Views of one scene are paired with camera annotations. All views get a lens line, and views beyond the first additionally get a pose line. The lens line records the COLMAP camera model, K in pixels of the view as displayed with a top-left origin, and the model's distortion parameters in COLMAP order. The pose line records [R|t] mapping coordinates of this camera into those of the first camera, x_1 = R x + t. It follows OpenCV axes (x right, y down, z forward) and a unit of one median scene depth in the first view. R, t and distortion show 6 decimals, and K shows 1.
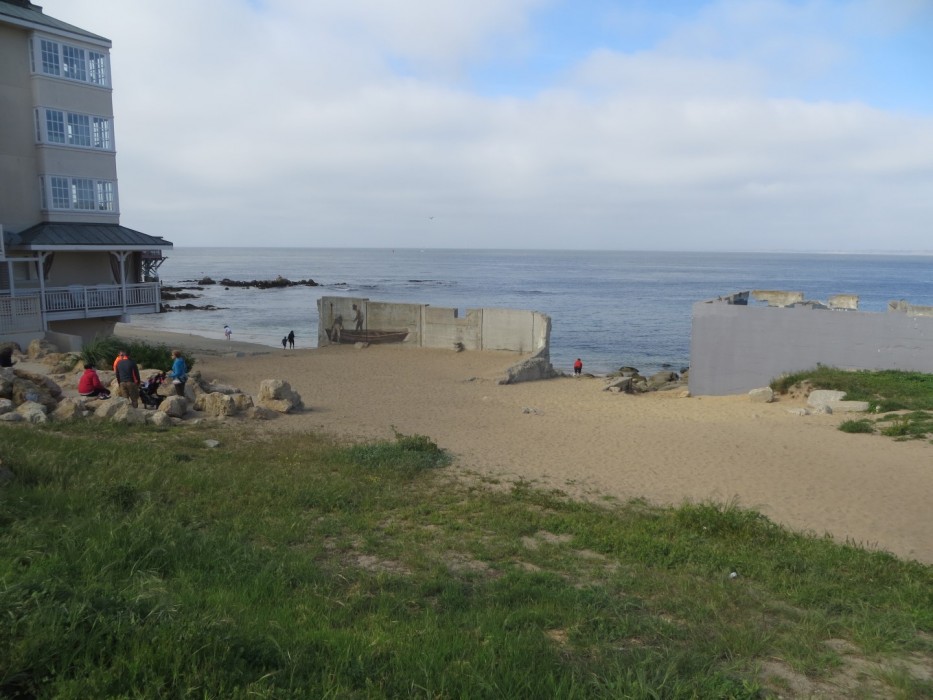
lens RADIAL K [[690.2, 0, 468.9], [0, 690.2, 352.2], [0, 0, 1]] dist [-0.024607, 0.010422]
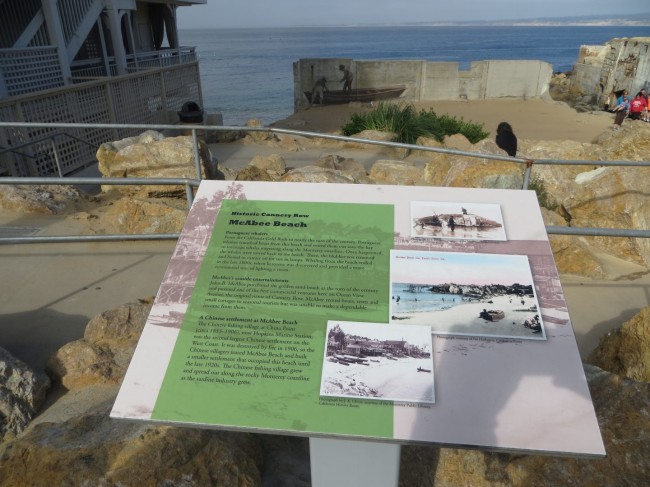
lens RADIAL K [[480.9, 0, 325.1], [0, 480.9, 246.2], [0, 0, 1]] dist [-0.024607, 0.010422]
pose [[0.896600, -0.198730, 0.395746, -0.960358], [0.082476, 0.952953, 0.291683, -0.038724], [-0.435093, -0.228883, 0.870808, 0.573243]]
